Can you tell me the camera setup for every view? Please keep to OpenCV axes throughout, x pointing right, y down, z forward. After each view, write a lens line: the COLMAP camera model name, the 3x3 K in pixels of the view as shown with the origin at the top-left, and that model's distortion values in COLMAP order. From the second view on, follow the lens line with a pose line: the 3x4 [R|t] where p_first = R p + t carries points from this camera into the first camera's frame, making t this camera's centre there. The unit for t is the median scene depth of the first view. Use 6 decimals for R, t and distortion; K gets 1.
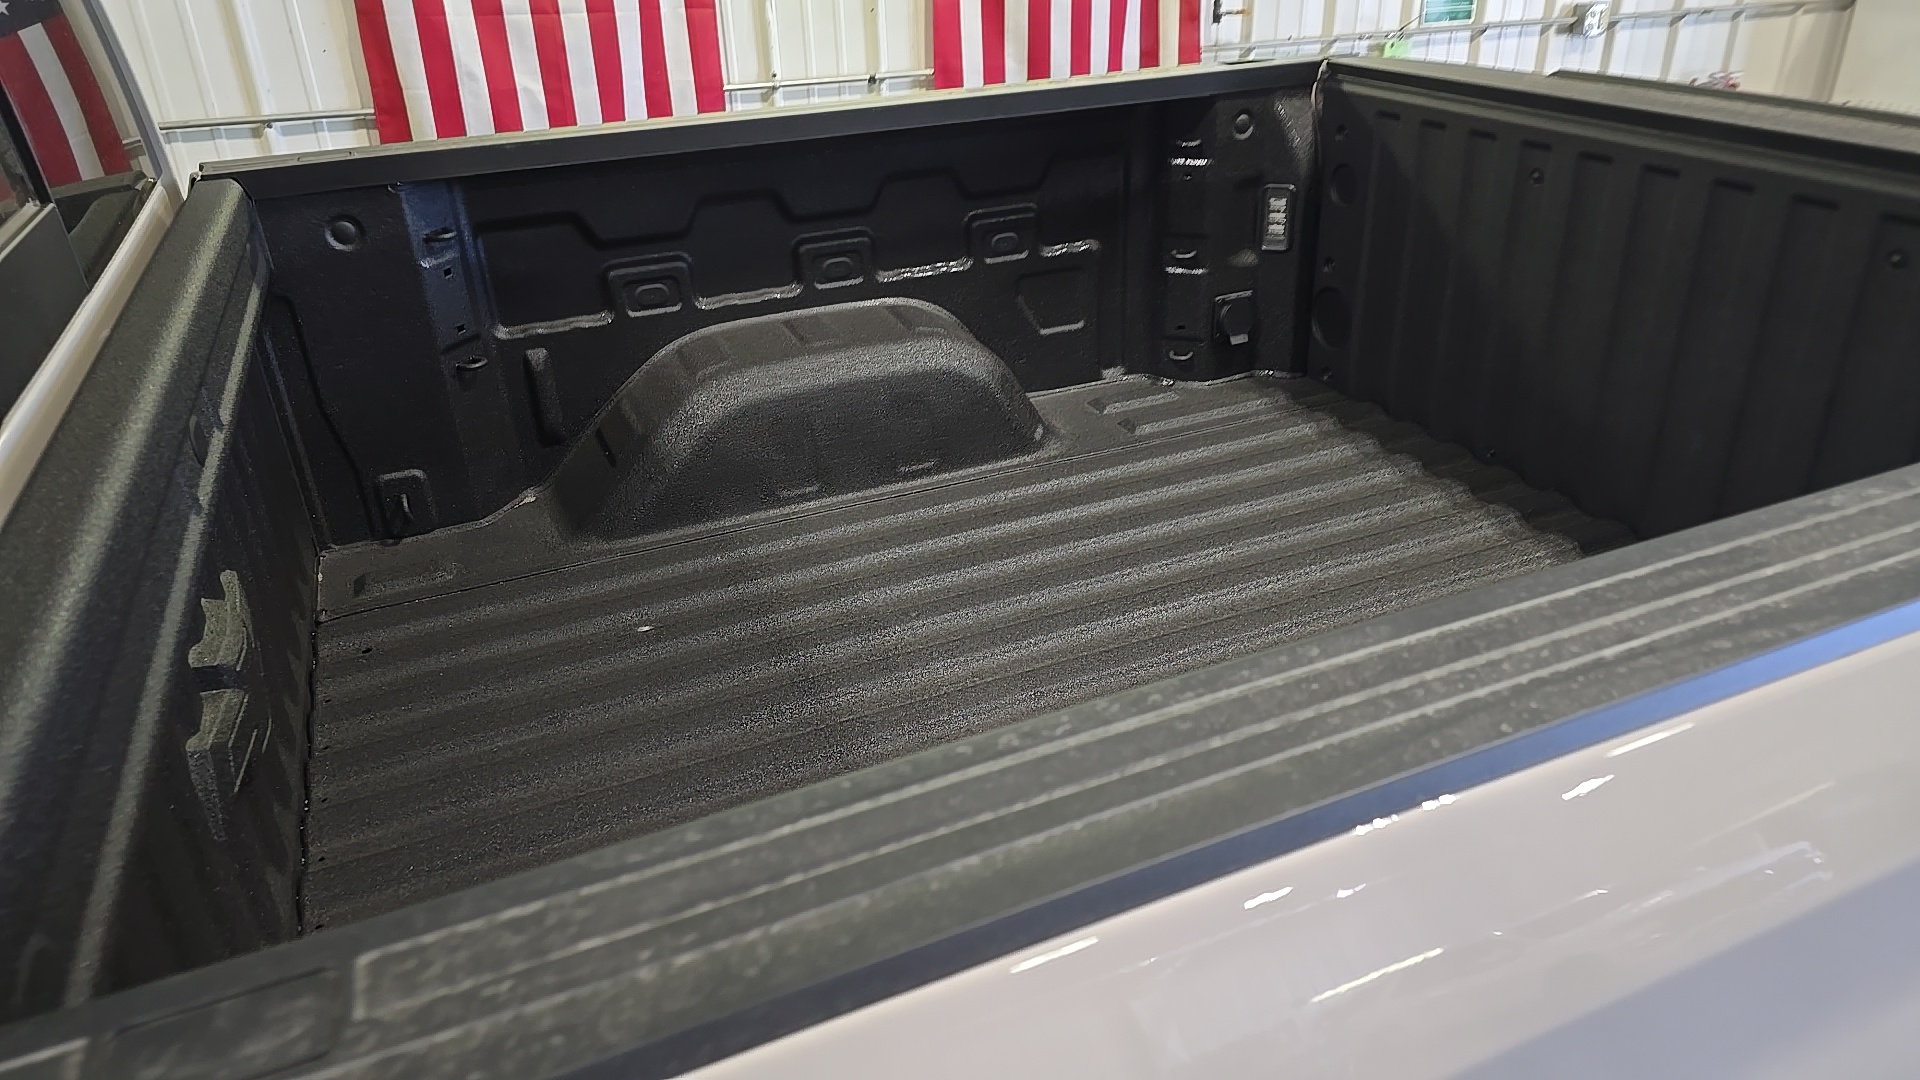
lens RADIAL K [[1296.2, 0, 966.2], [0, 1296.2, 551.8], [0, 0, 1]] dist [0.051901, -0.043245]
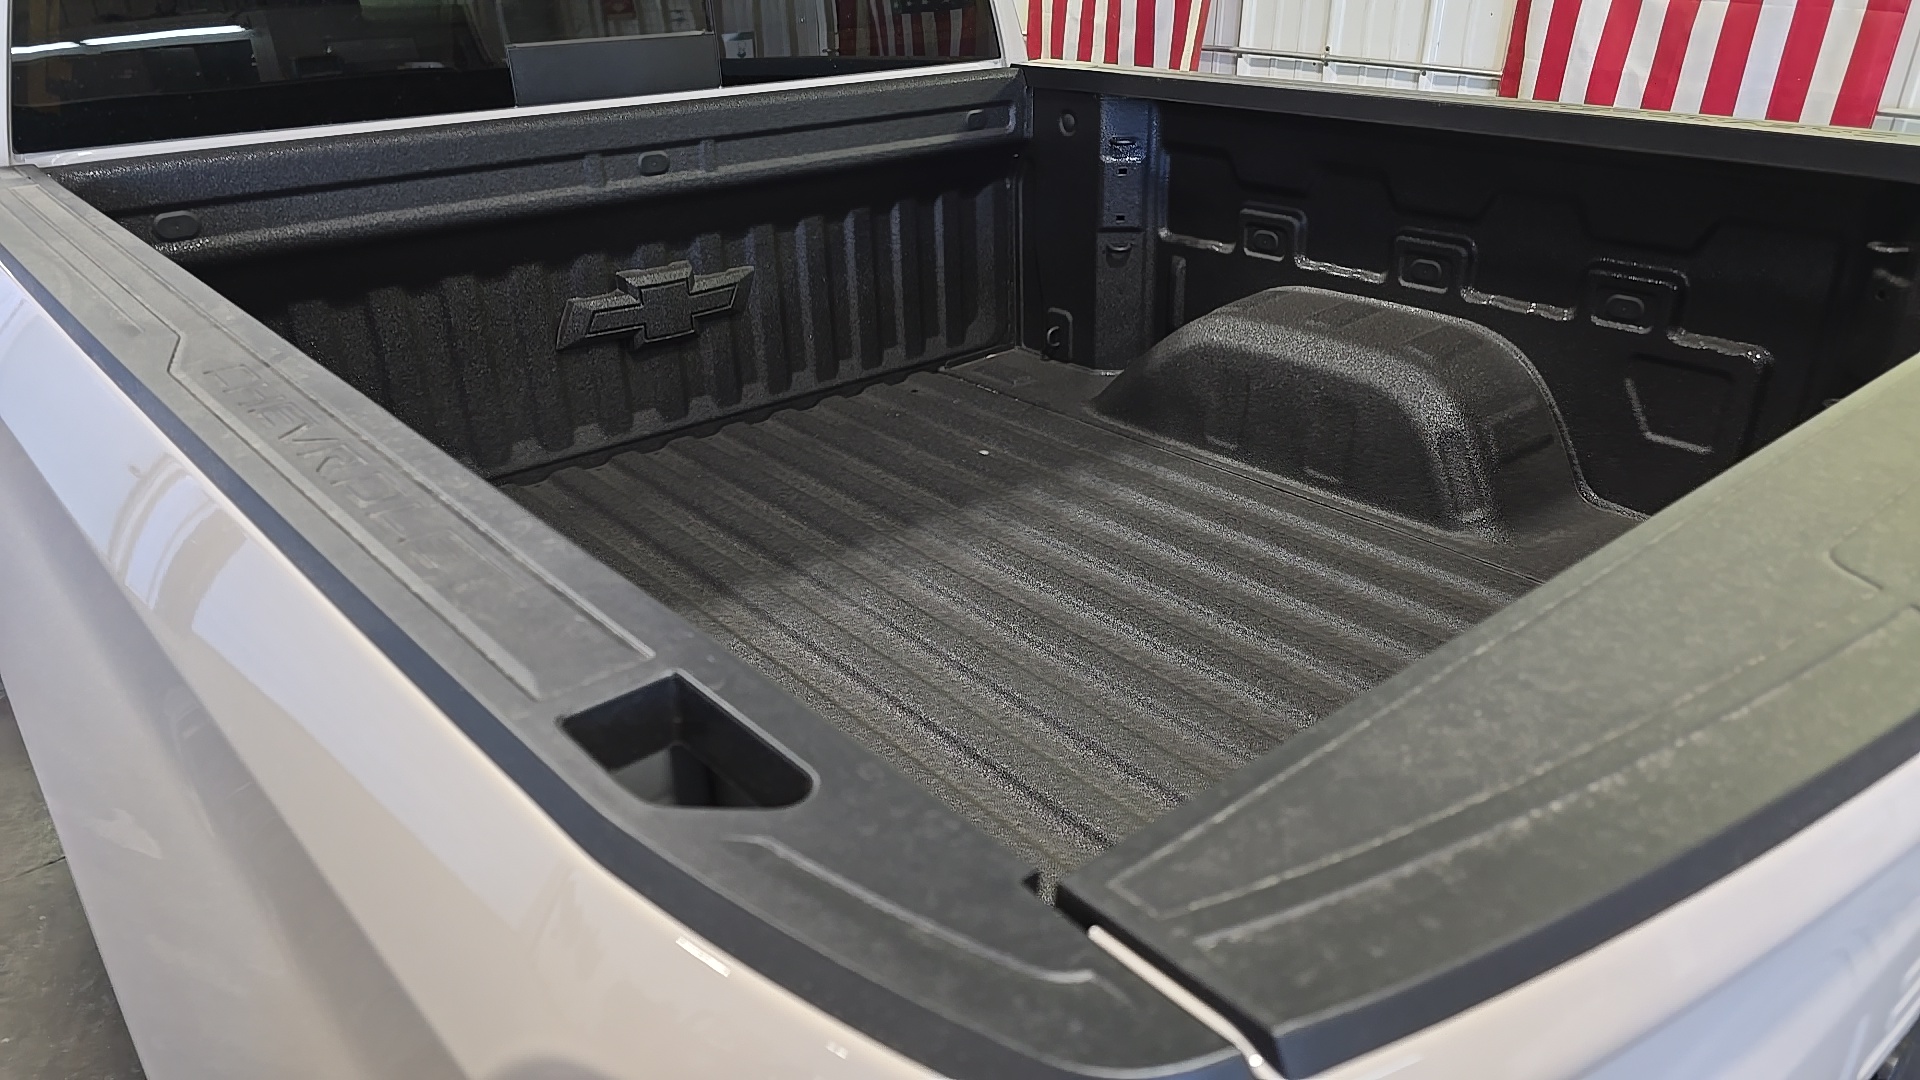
lens RADIAL K [[1296.2, 0, 965.6], [0, 1296.2, 533.5], [0, 0, 1]] dist [0.051901, -0.043245]
pose [[0.305474, 0.436163, -0.846432, 0.700707], [-0.434452, 0.854846, 0.283707, -0.185510], [0.847312, 0.281069, 0.450626, 0.363144]]
